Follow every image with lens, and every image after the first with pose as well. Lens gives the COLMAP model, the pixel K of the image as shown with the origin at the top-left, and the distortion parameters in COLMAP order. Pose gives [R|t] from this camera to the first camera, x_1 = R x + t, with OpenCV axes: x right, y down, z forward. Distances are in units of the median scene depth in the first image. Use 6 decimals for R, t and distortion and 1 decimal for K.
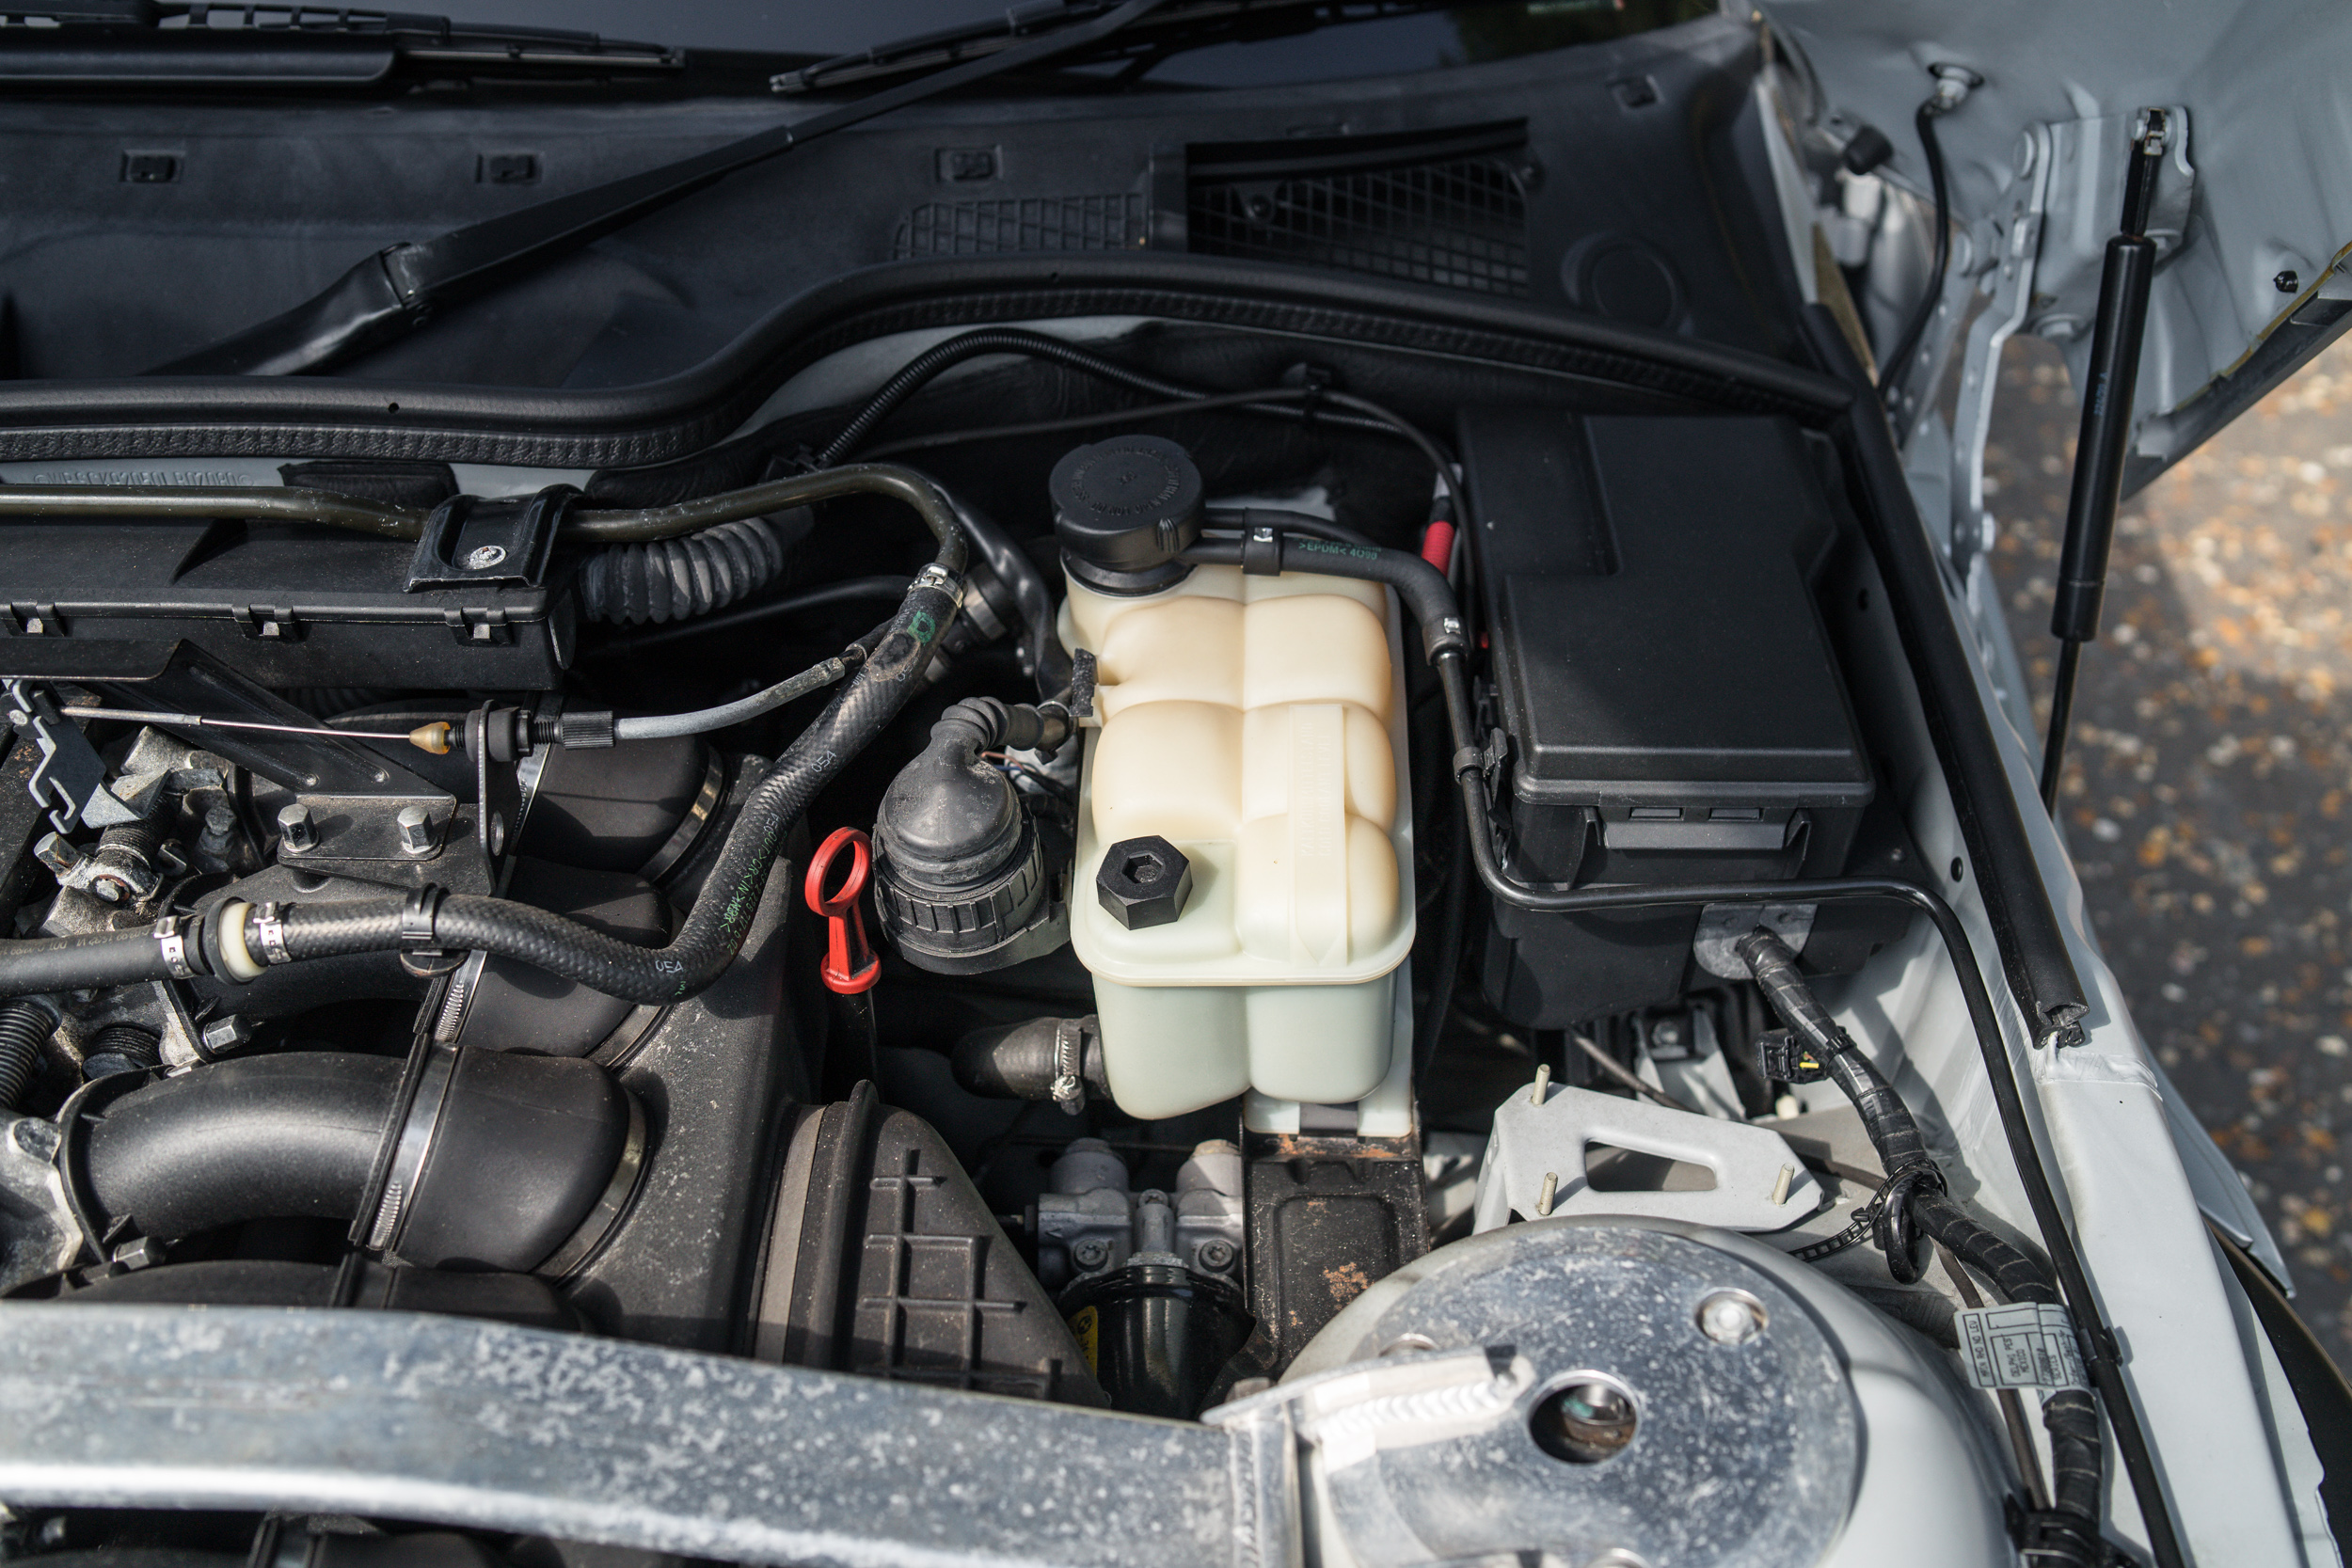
lens RADIAL K [[2242.7, 0, 1167.4], [0, 2242.7, 790.2], [0, 0, 1]] dist [-0.119792, 0.124609]
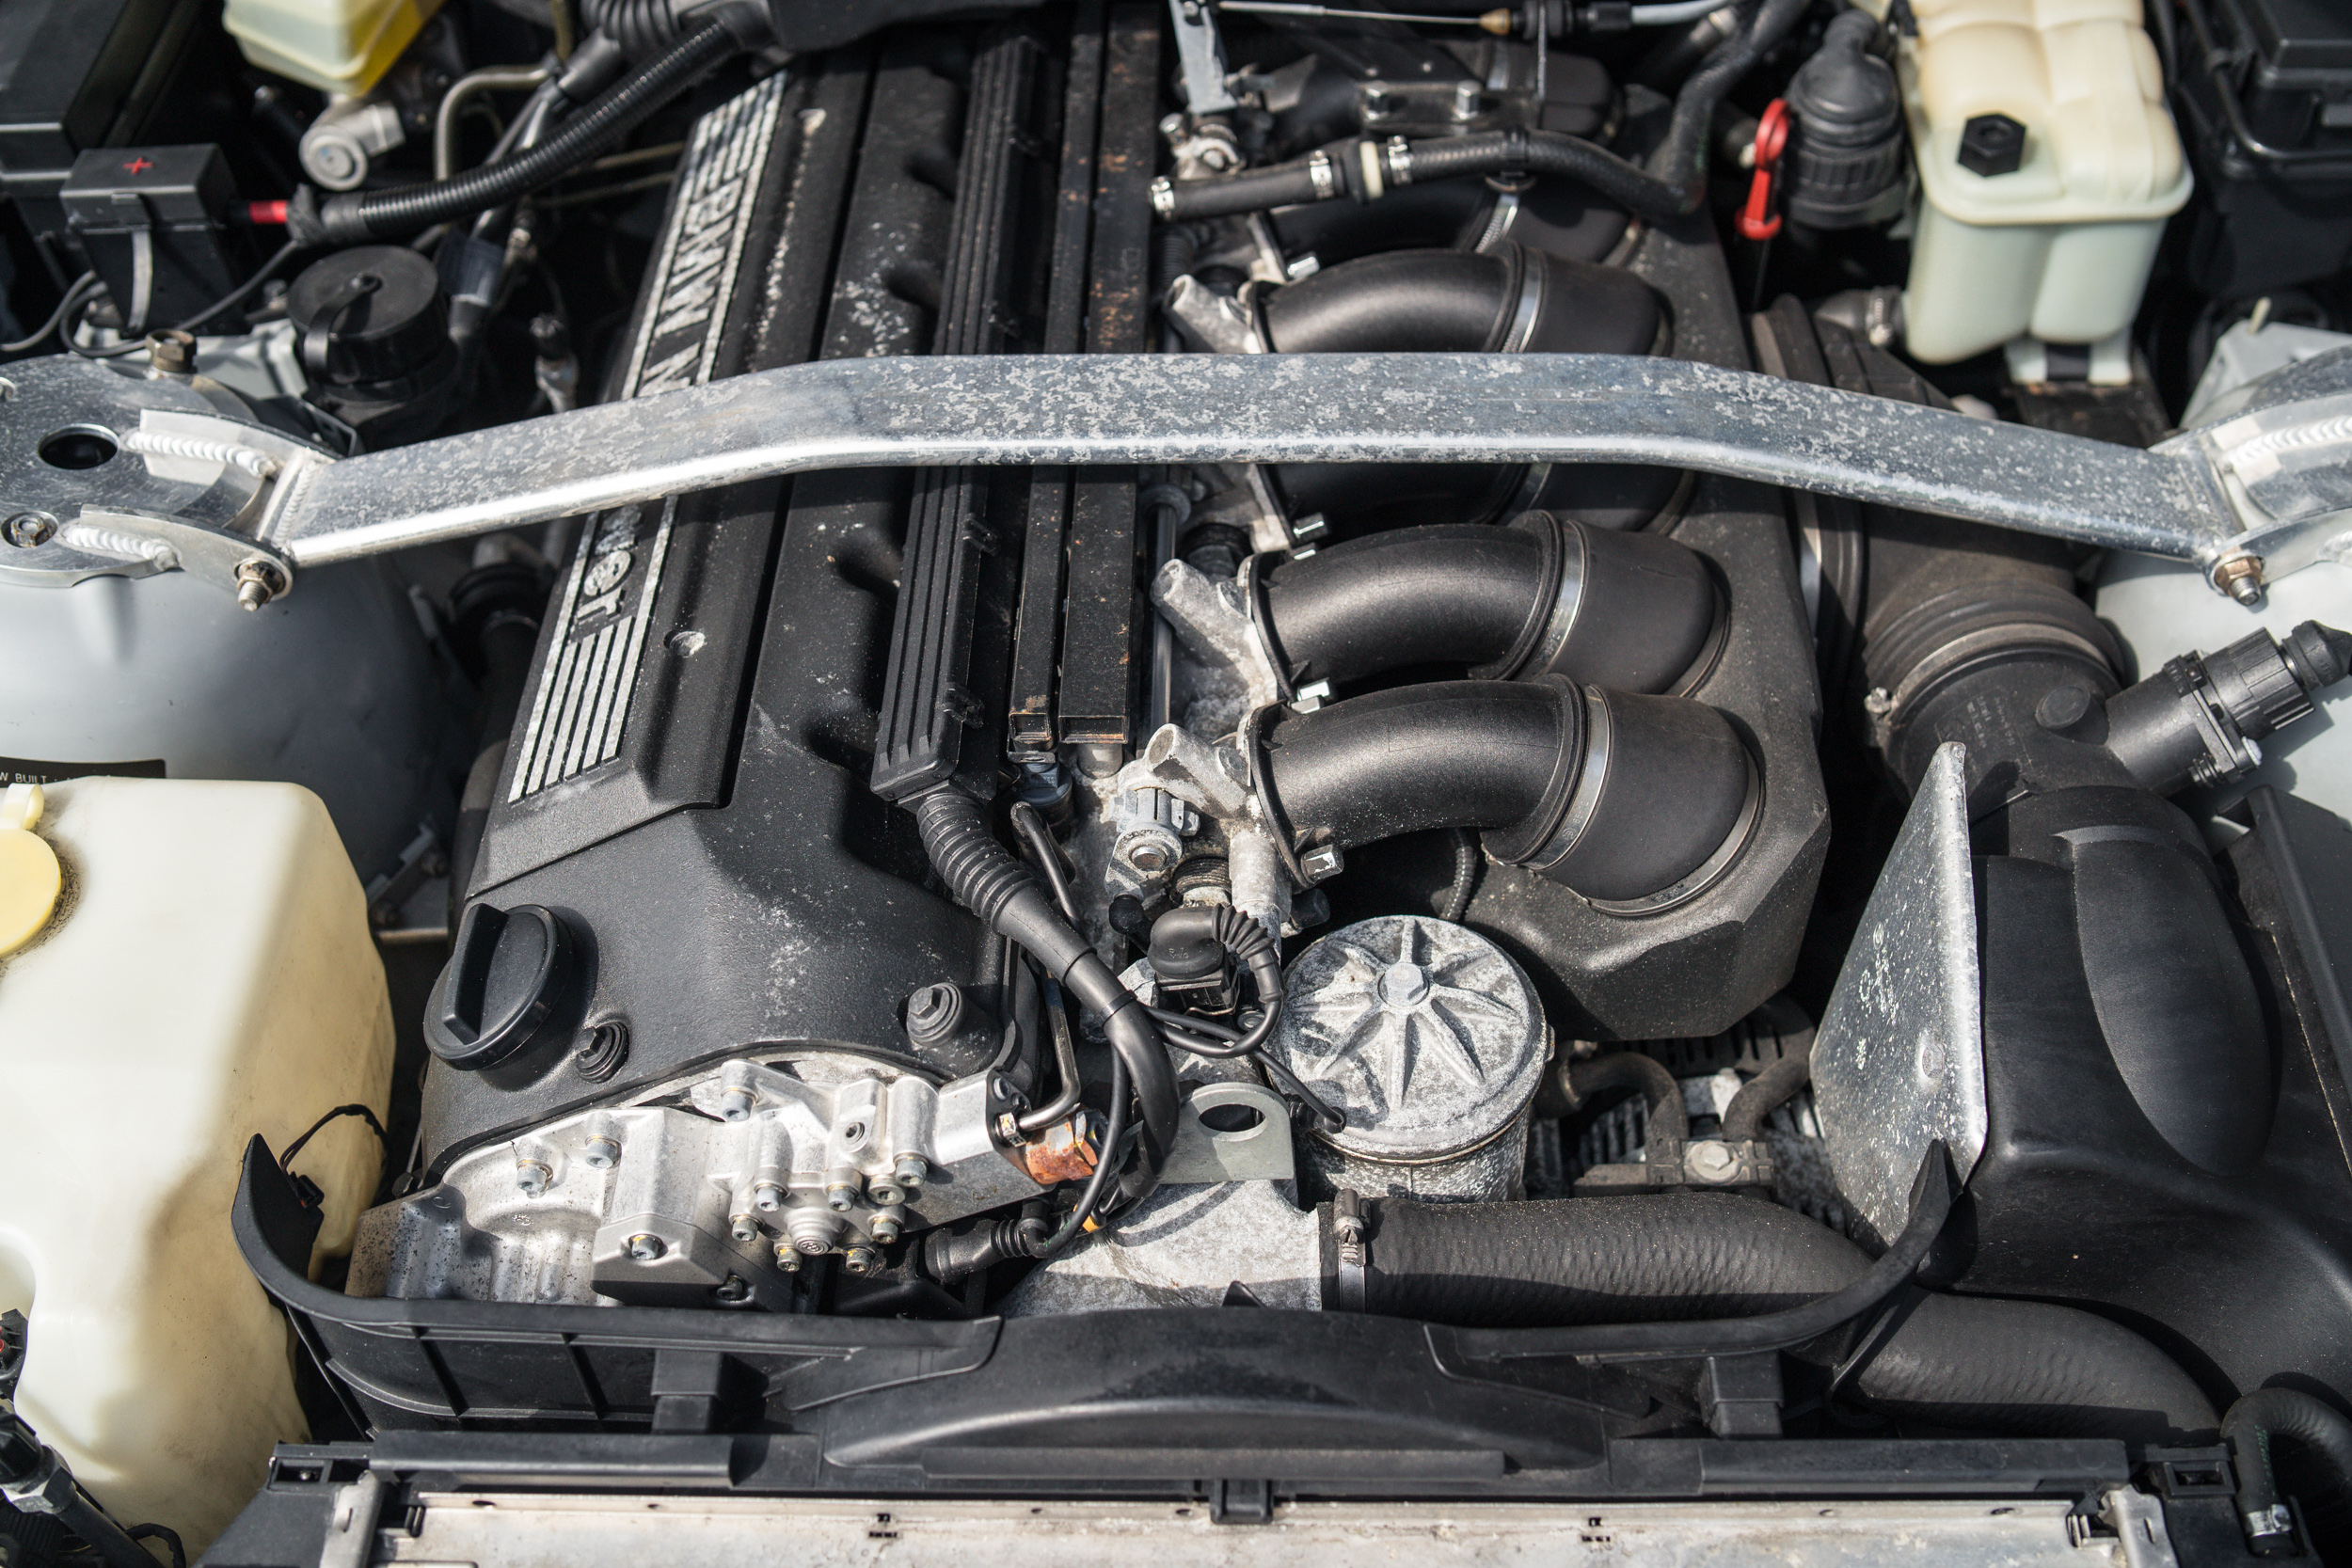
lens RADIAL K [[2227.5, 0, 1181.7], [0, 2227.5, 787.9], [0, 0, 1]] dist [-0.085785, 0.013129]
pose [[0.998692, -0.012612, -0.049543, -0.425224], [0.018621, 0.992262, 0.122757, 0.248000], [0.047611, -0.123519, 0.991199, -0.355184]]
